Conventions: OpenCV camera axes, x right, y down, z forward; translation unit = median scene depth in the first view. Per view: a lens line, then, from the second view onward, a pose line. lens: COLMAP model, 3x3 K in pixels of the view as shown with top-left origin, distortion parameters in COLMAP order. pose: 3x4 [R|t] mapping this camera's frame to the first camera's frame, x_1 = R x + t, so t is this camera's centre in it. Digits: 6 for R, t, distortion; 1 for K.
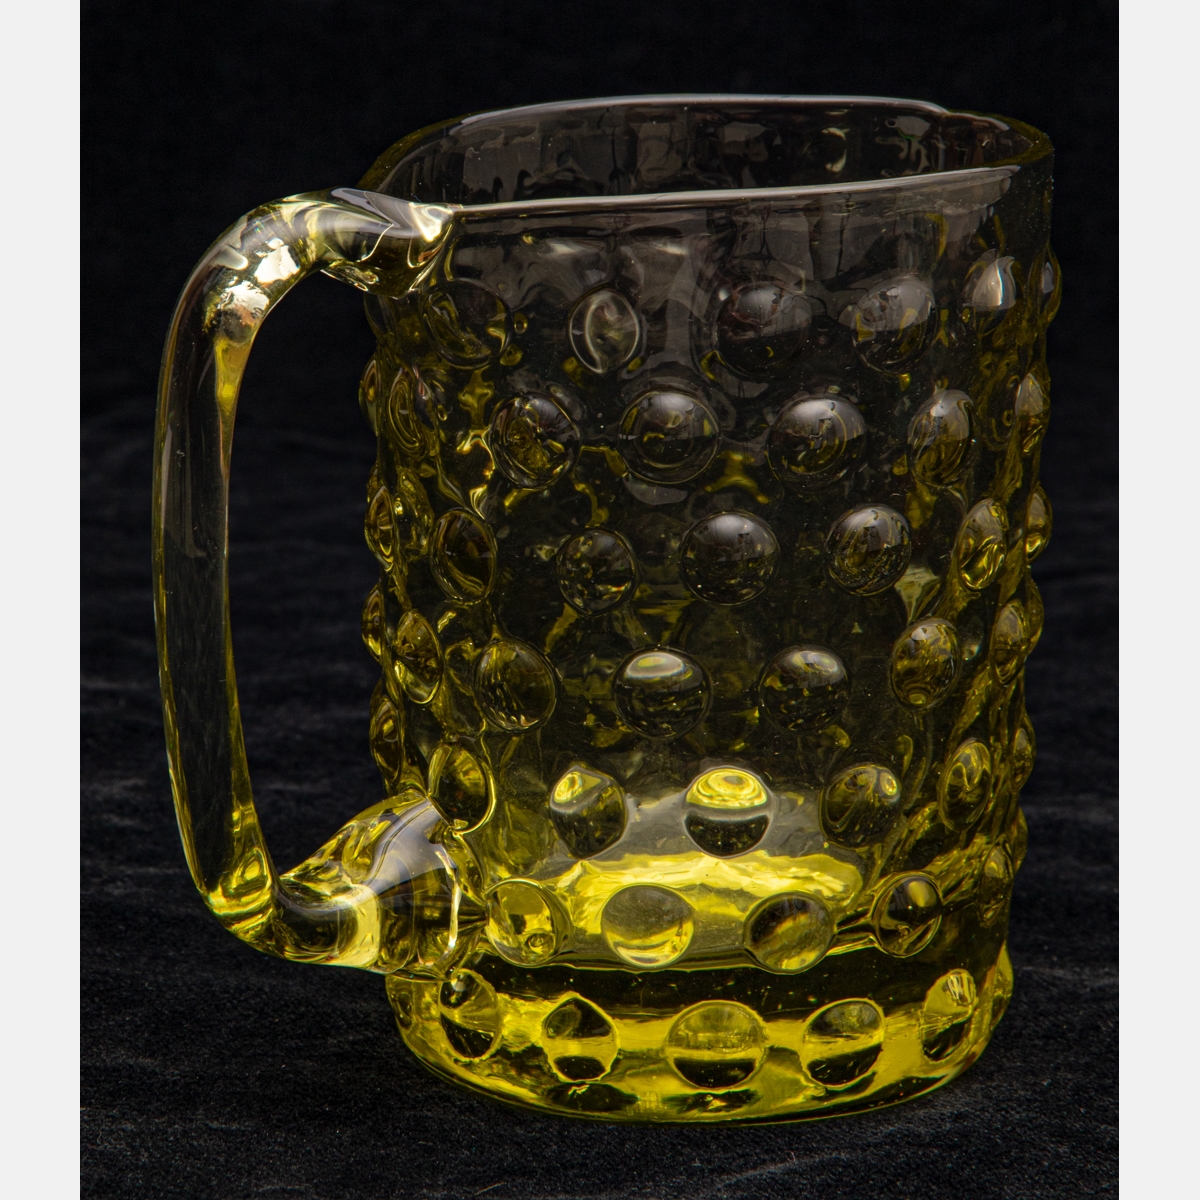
lens RADIAL K [[4477.4, 0, 600.0], [0, 4477.4, 600.0], [0, 0, 1]] dist [0.125967, -1.815130]
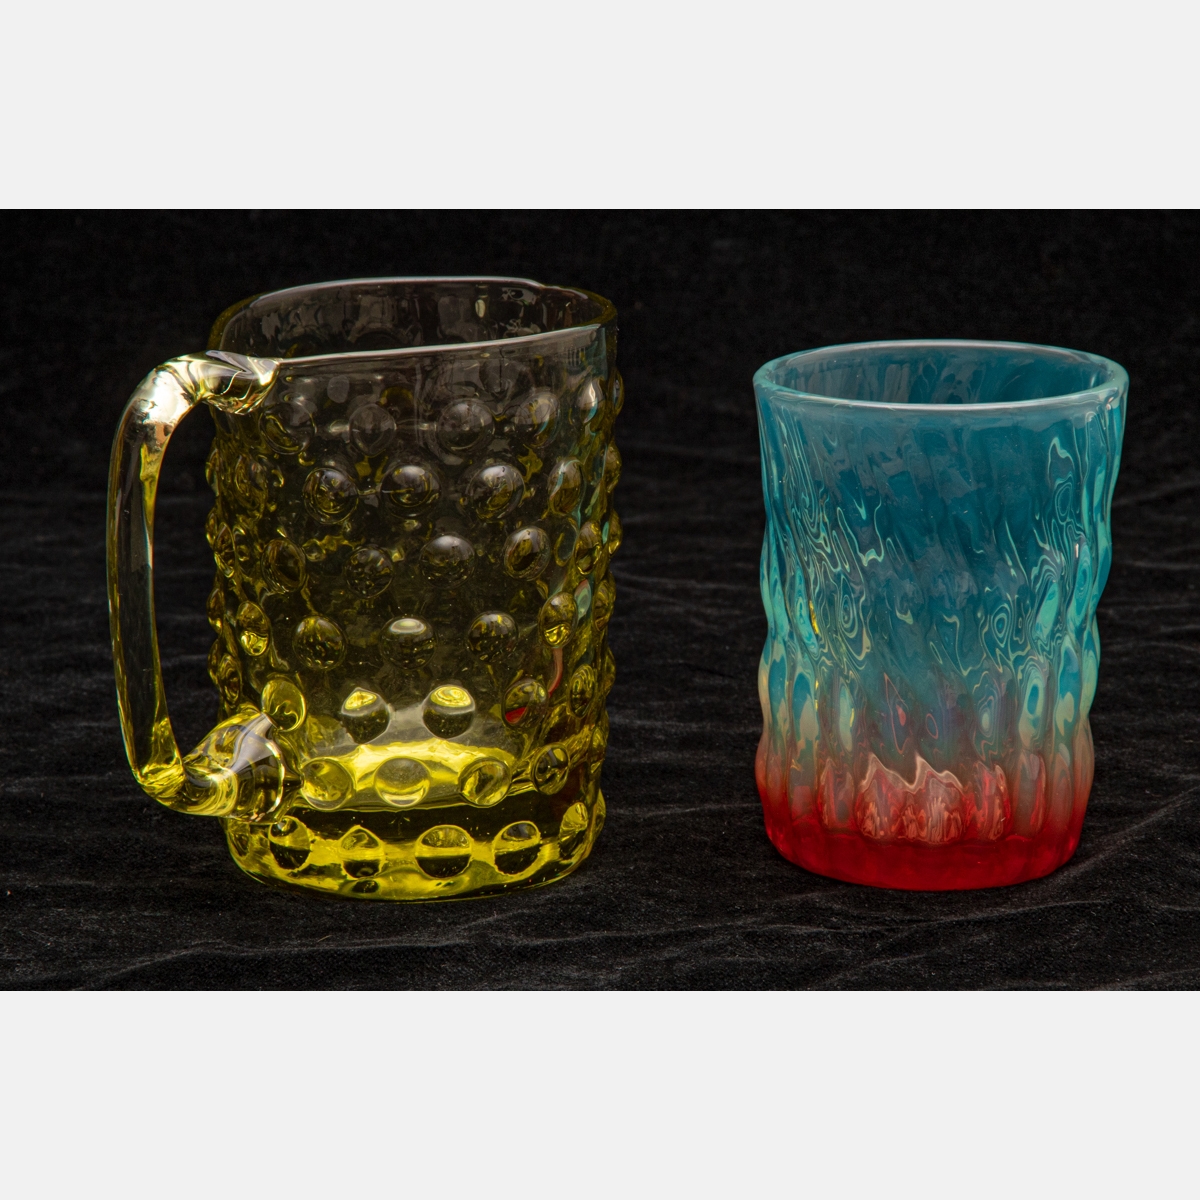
lens RADIAL K [[5360.7, 0, 600.0], [0, 5360.7, 600.0], [0, 0, 1]] dist [-0.050380, -77.890359]
pose [[0.981822, -0.039497, 0.185651, -0.285651], [0.040004, 0.999199, 0.001012, 0.005430], [-0.185543, 0.006433, 0.982615, -0.982361]]
